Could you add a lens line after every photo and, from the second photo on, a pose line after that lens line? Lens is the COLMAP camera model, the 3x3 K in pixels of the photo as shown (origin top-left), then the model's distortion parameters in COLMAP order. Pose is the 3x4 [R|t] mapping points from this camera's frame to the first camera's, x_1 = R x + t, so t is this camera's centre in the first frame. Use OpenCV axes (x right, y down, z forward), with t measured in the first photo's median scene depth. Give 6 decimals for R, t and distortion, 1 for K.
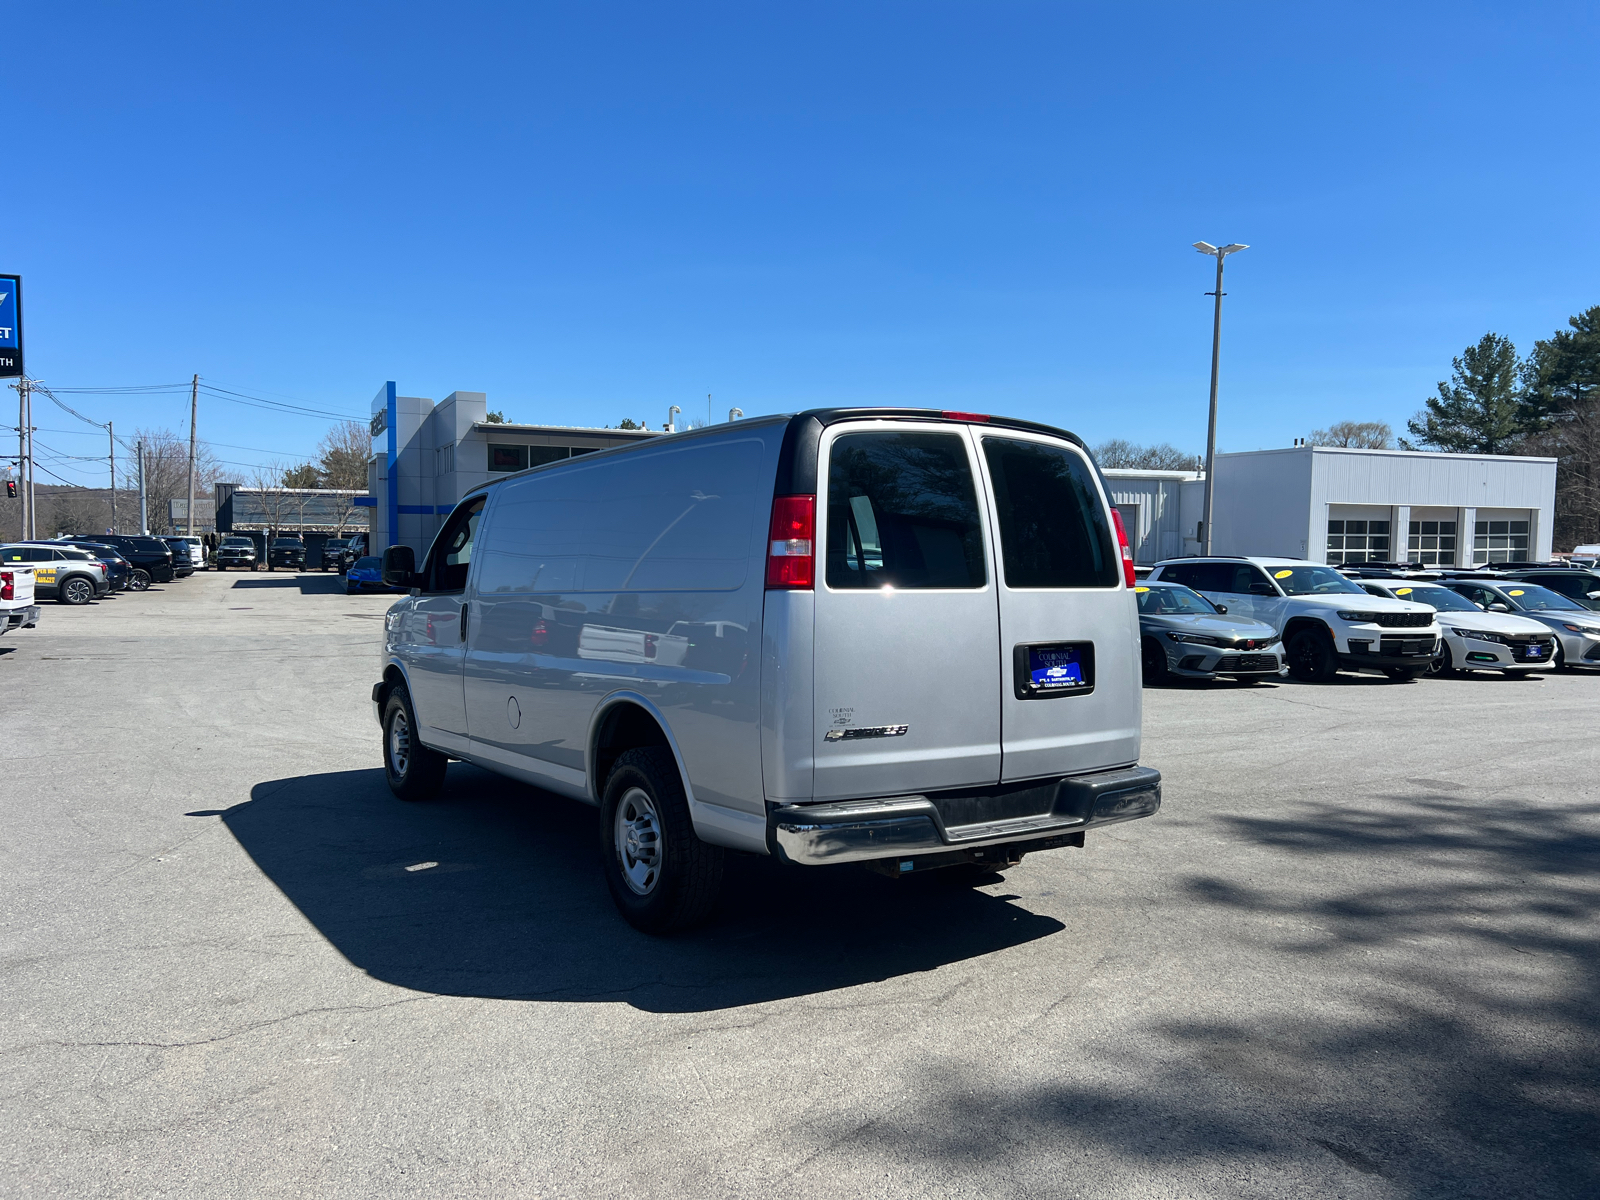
lens RADIAL K [[1207.0, 0, 794.2], [0, 1207.0, 596.7], [0, 0, 1]] dist [0.053291, -0.057099]
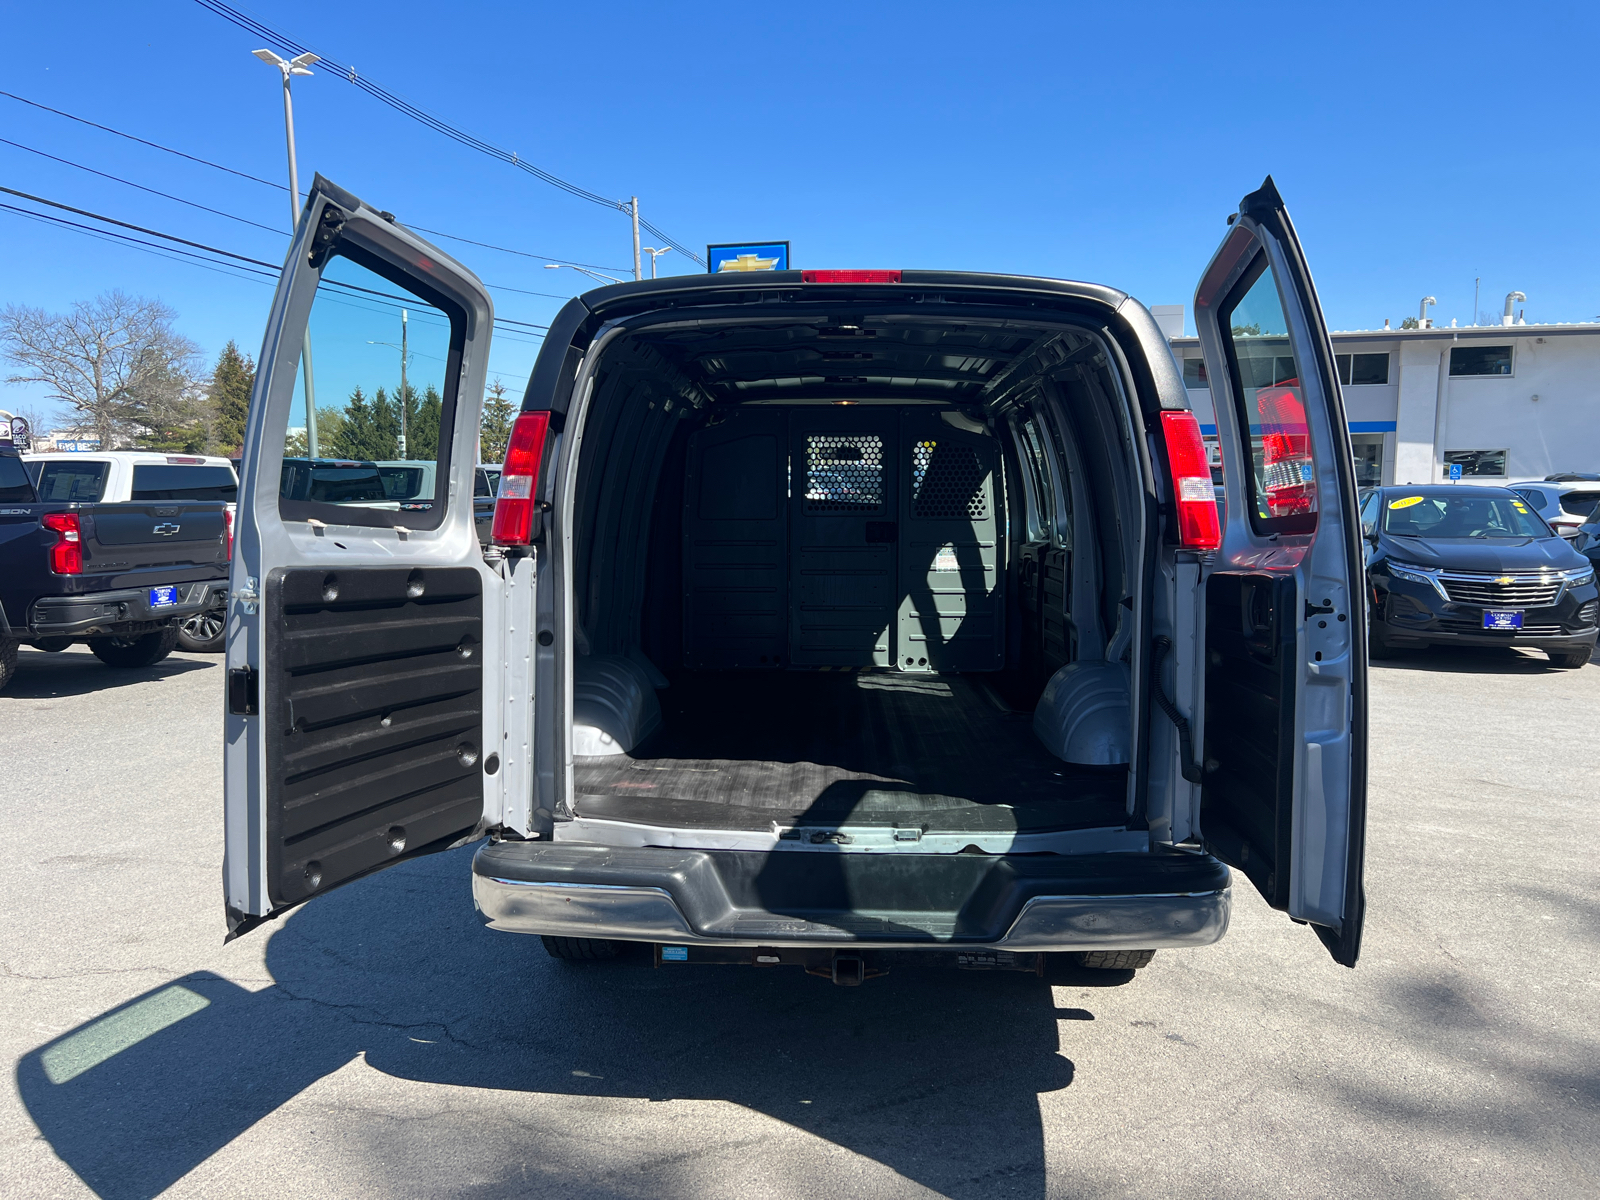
lens RADIAL K [[1207.0, 0, 794.2], [0, 1207.0, 596.7], [0, 0, 1]] dist [0.053291, -0.057099]
pose [[0.810490, 0.047642, -0.583812, 0.074088], [-0.010378, 0.997698, 0.067010, -0.003411], [0.585661, -0.048252, 0.809119, 0.067674]]
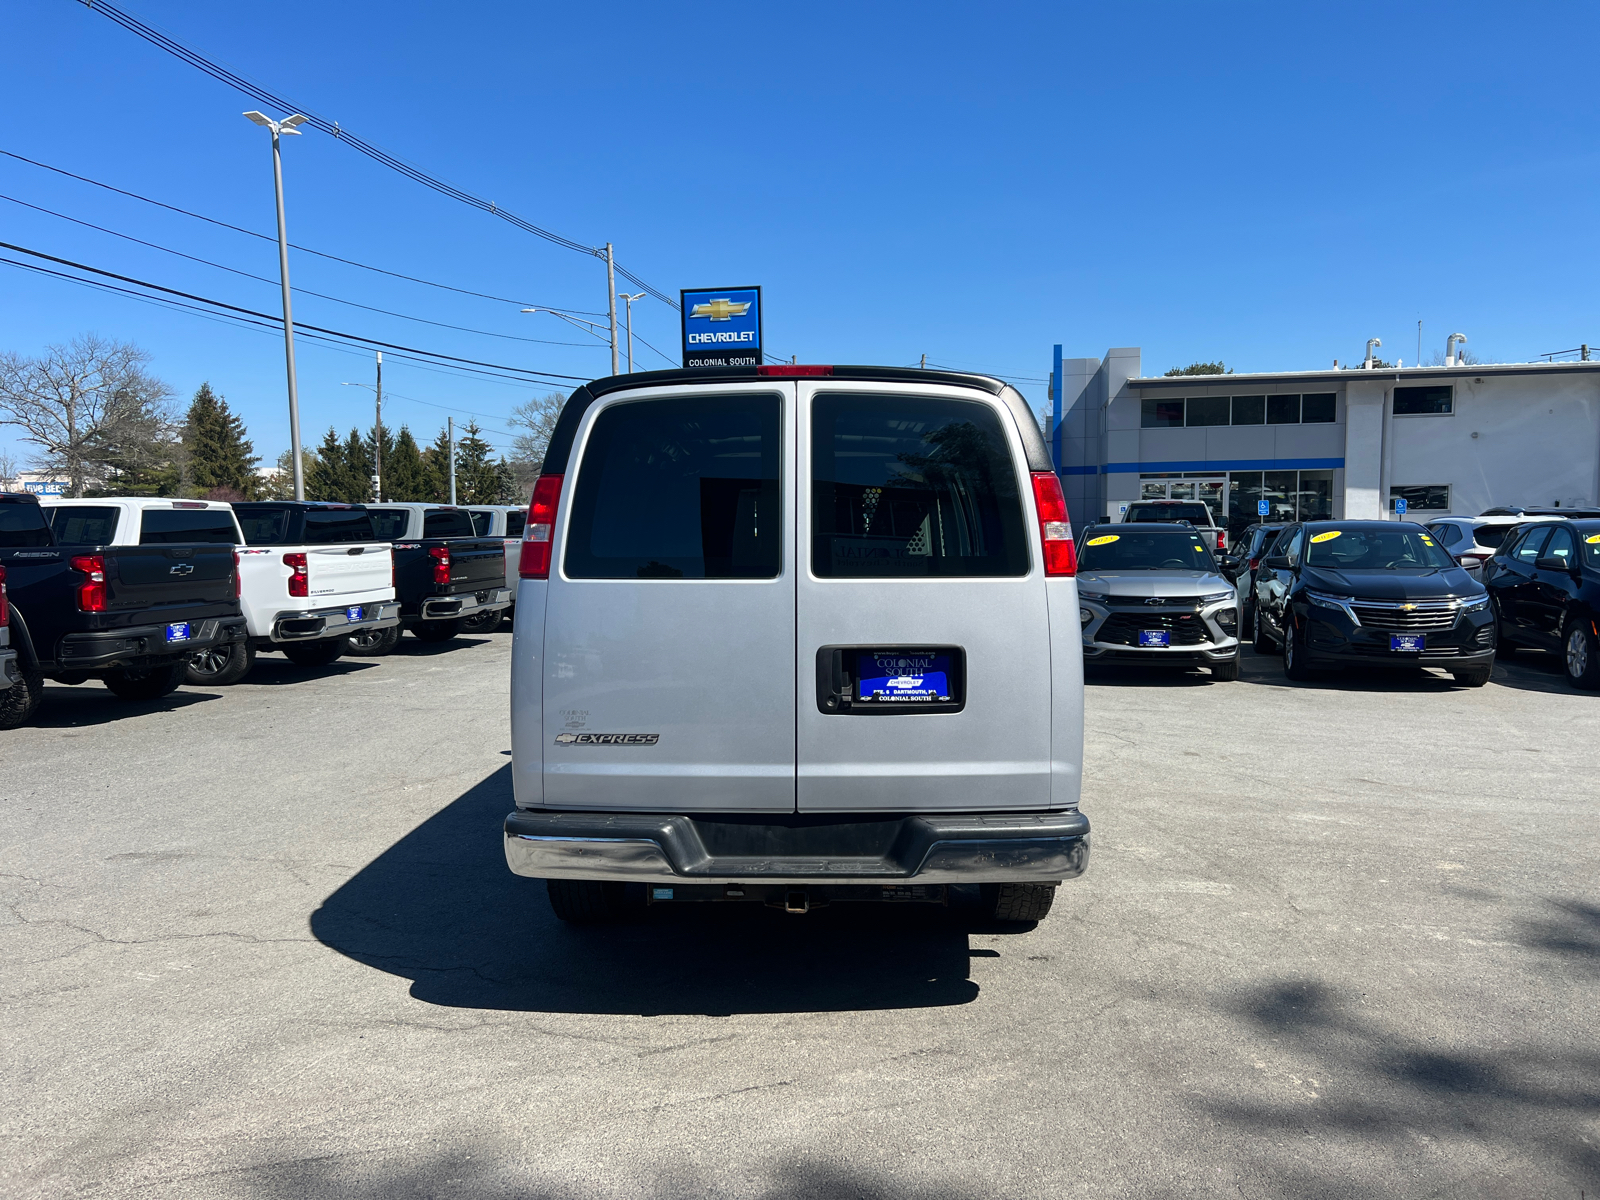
lens RADIAL K [[1204.8, 0, 800.0], [0, 1204.8, 600.0], [0, 0, 1]] dist [0.058569, -0.063246]
pose [[0.825168, 0.024815, -0.564343, 0.091528], [-0.003086, 0.999218, 0.039424, -0.003499], [0.564879, -0.030790, 0.824599, 0.046300]]
